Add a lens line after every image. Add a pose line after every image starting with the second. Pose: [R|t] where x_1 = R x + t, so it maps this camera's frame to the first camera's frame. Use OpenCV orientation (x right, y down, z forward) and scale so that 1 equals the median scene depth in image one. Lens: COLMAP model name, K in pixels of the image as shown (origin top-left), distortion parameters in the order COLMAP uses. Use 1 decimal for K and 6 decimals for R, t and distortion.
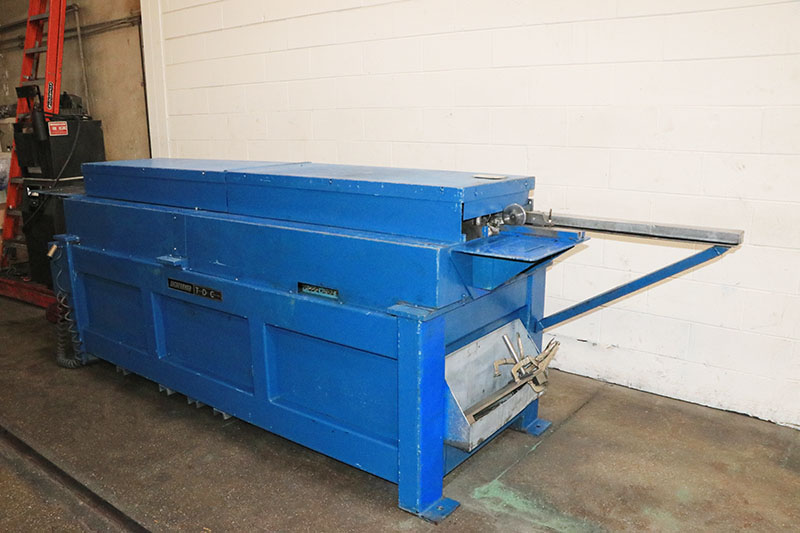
lens RADIAL K [[651.6, 0, 400.0], [0, 651.6, 266.5], [0, 0, 1]] dist [-0.188226, 0.154502]
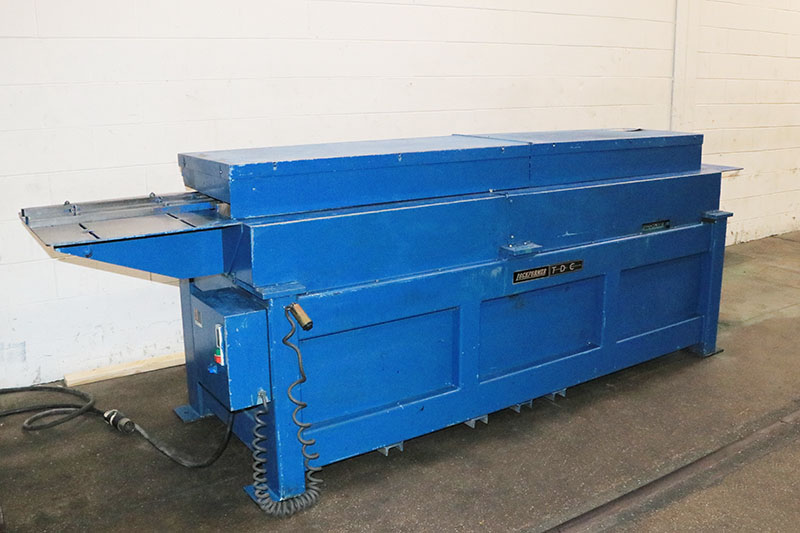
lens RADIAL K [[764.6, 0, 402.4], [0, 764.6, 240.9], [0, 0, 1]] dist [-0.134082, 0.003372]
pose [[0.329074, -0.194406, 0.924076, -1.429580], [0.216715, 0.968008, 0.126473, -0.195863], [-0.919100, 0.158642, 0.360677, 0.802995]]
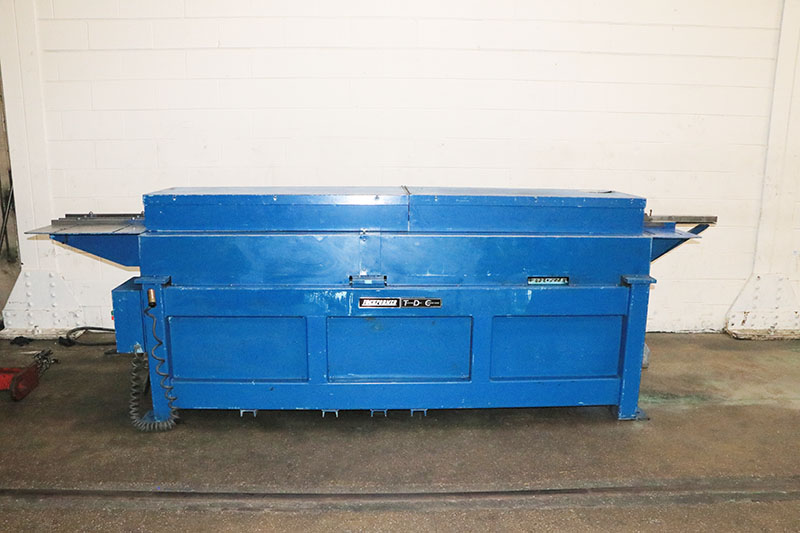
lens RADIAL K [[651.6, 0, 400.0], [0, 651.6, 266.5], [0, 0, 1]] dist [-0.188226, 0.154502]
pose [[0.774493, -0.110519, 0.622853, -1.022938], [0.130680, 0.991334, 0.013407, -0.041411], [-0.618937, 0.071011, 0.782224, 0.130704]]
